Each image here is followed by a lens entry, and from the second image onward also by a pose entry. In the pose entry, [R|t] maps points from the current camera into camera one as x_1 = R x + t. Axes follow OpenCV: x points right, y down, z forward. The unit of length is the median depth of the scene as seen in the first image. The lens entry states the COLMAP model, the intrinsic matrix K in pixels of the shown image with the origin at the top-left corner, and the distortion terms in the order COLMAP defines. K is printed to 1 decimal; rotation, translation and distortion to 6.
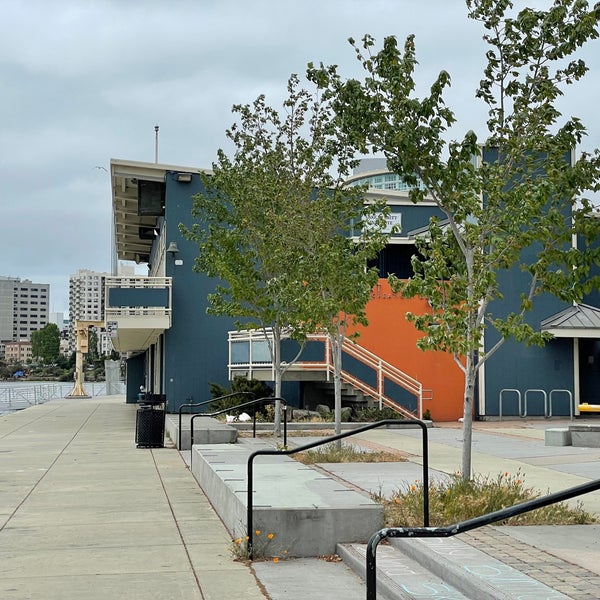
lens RADIAL K [[1170.8, 0, 300.0], [0, 1170.8, 300.0], [0, 0, 1]] dist [0.033525, 0.237515]
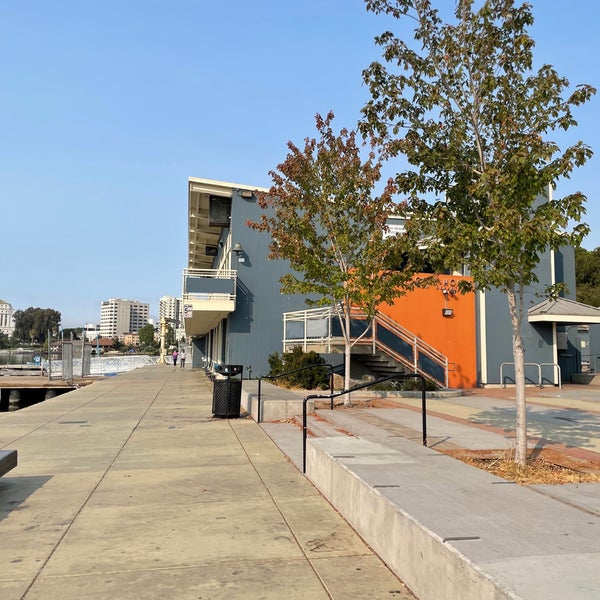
lens RADIAL K [[602.9, 0, 301.2], [0, 602.9, 281.0], [0, 0, 1]] dist [0.005400, 0.001707]
pose [[0.999274, 0.013831, 0.035487, -0.062703], [-0.011862, 0.998409, -0.055120, 0.026877], [-0.036193, 0.054659, 0.997849, 0.352636]]
